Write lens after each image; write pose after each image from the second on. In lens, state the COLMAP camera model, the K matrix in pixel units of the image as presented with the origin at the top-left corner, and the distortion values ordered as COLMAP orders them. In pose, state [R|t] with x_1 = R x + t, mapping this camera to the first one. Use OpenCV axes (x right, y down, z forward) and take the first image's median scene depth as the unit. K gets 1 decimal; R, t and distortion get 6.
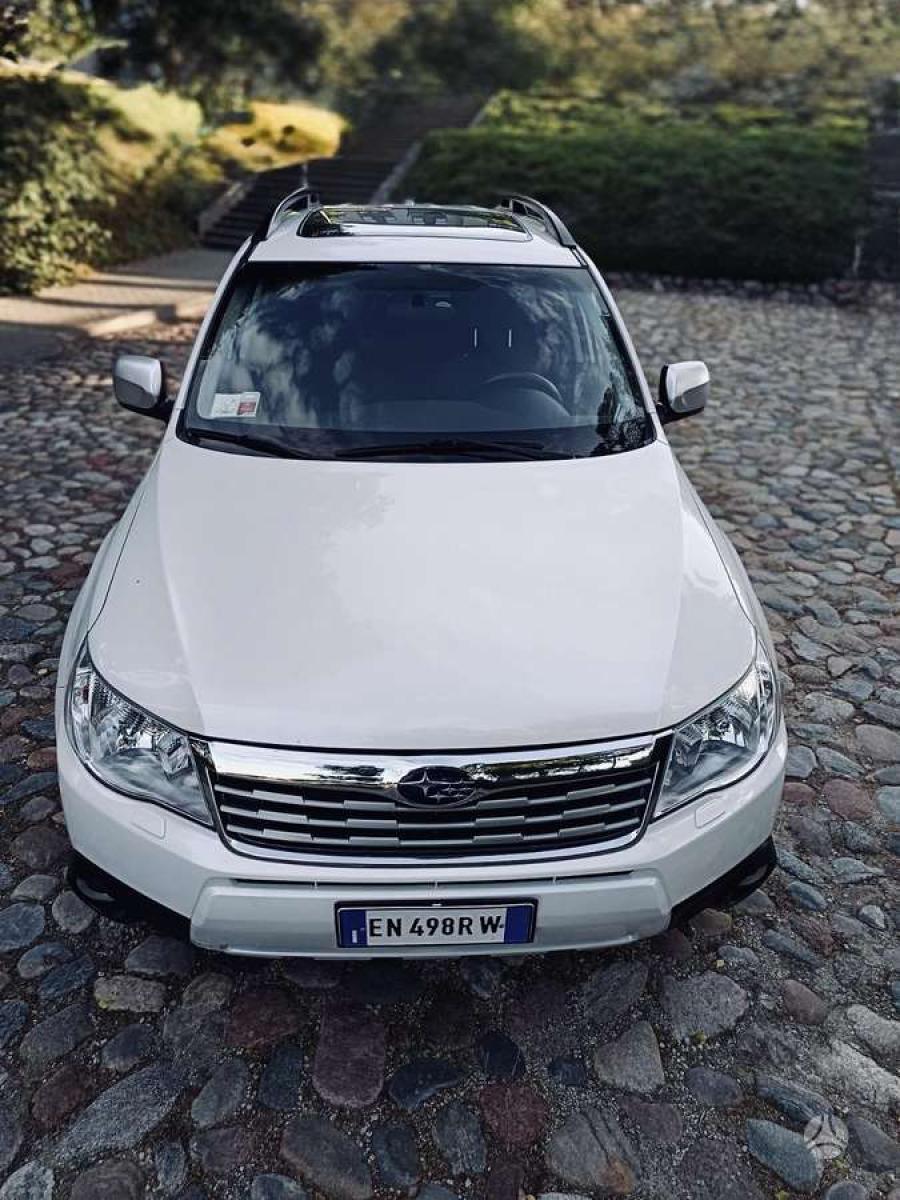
lens RADIAL K [[881.7, 0, 444.4], [0, 881.7, 602.6], [0, 0, 1]] dist [-0.000835, 0.009287]
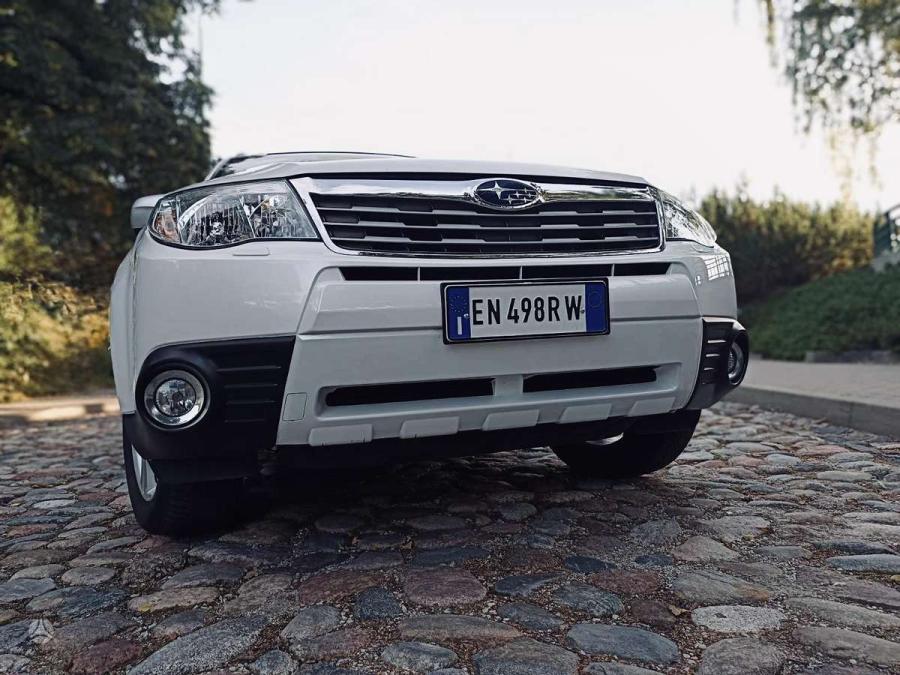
lens RADIAL K [[661.3, 0, 450.9], [0, 661.3, 338.2], [0, 0, 1]] dist [-0.000835, 0.009287]
pose [[0.963764, -0.067403, 0.258100, -0.318560], [0.190527, 0.851125, -0.489169, 0.779643], [-0.186703, 0.520618, 0.833126, 0.346026]]
